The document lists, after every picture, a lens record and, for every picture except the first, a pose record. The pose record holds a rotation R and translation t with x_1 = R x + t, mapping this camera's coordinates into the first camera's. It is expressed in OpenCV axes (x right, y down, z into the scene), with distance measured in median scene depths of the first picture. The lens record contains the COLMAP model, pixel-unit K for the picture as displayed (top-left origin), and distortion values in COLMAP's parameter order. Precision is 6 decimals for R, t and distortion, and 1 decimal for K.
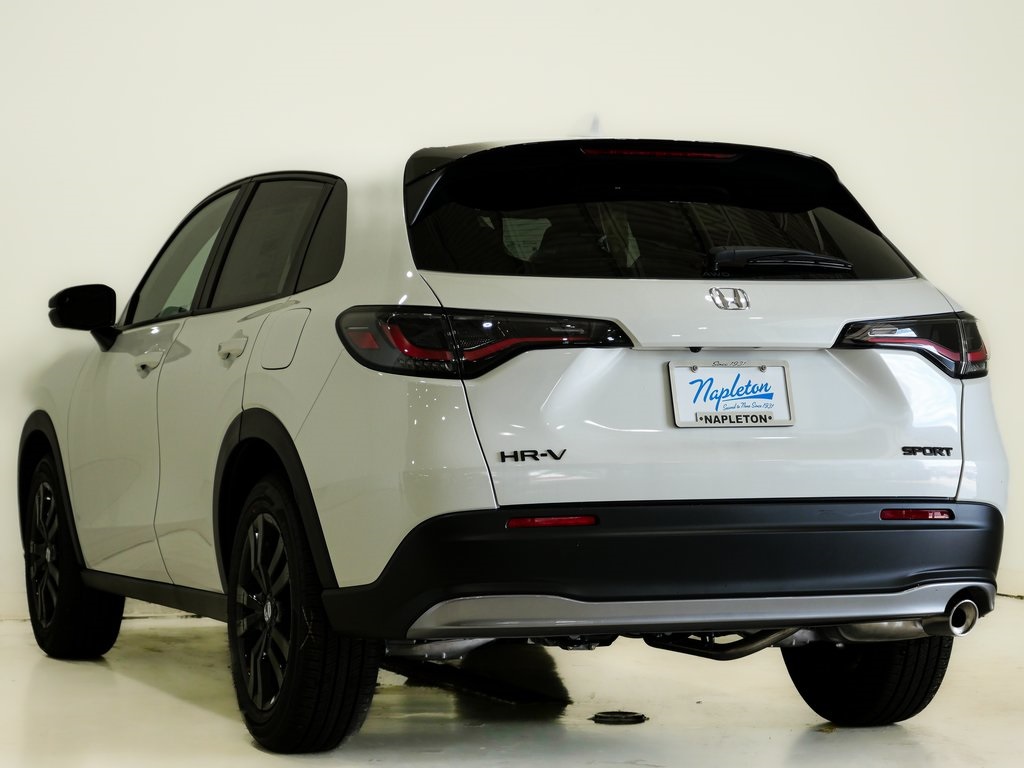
lens RADIAL K [[3010.0, 0, 510.3], [0, 3010.0, 383.3], [0, 0, 1]] dist [-0.036979, 0.000000]
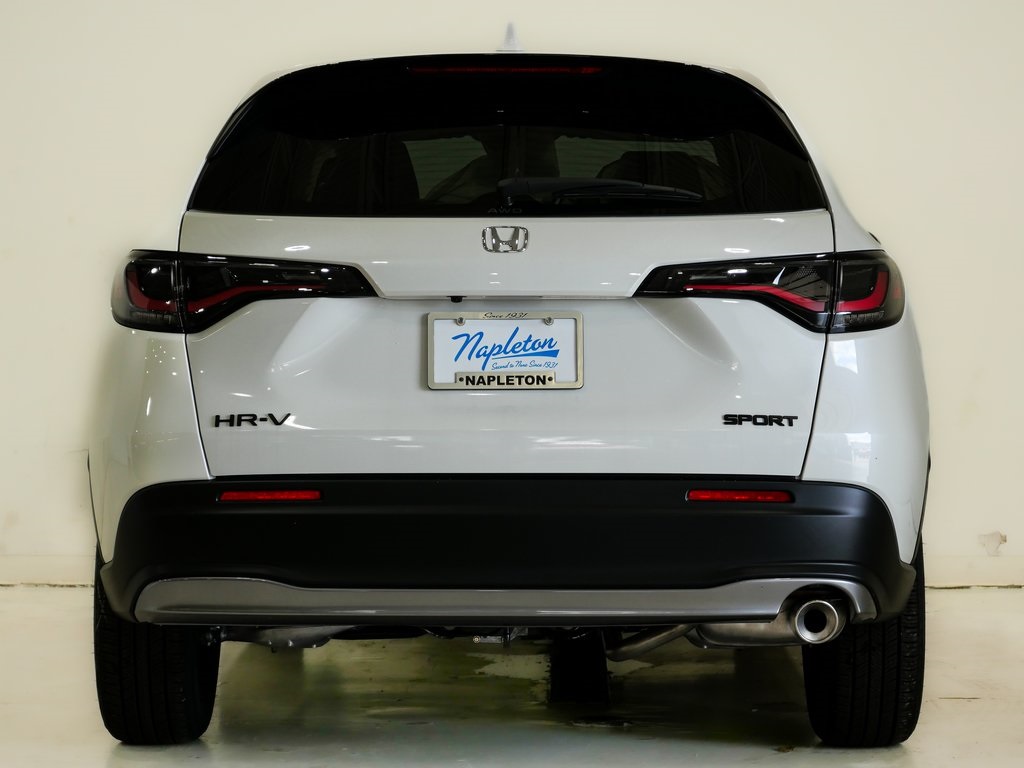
lens RADIAL K [[3240.3, 0, 512.6], [0, 3240.3, 387.9], [0, 0, 1]] dist [-0.088486, 0.000000]
pose [[0.929085, 0.008542, -0.369768, 0.413216], [-0.001658, 0.999819, 0.018930, -0.003313], [0.369863, -0.016974, 0.928931, 0.144122]]
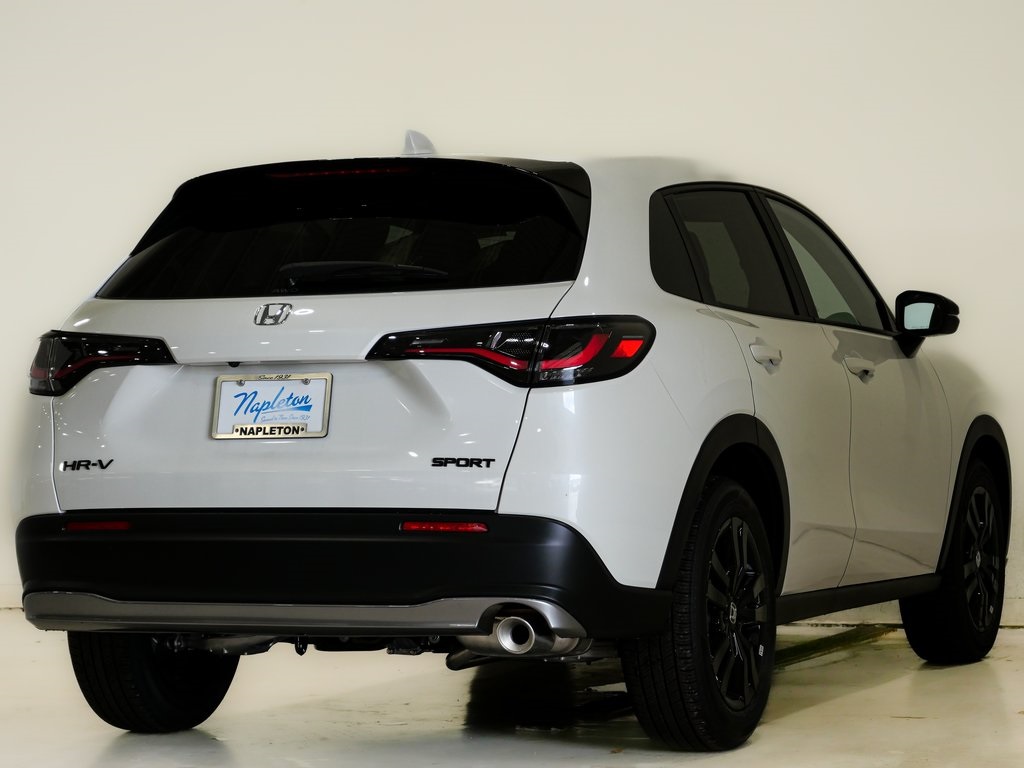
lens RADIAL K [[3124.1, 0, 512.8], [0, 3124.1, 380.3], [0, 0, 1]] dist [-0.014254, 0.000000]
pose [[0.721007, -0.013810, -0.692790, 0.870413], [0.013450, 0.999892, -0.005934, 0.002036], [0.692798, -0.005039, 0.721115, 0.281573]]
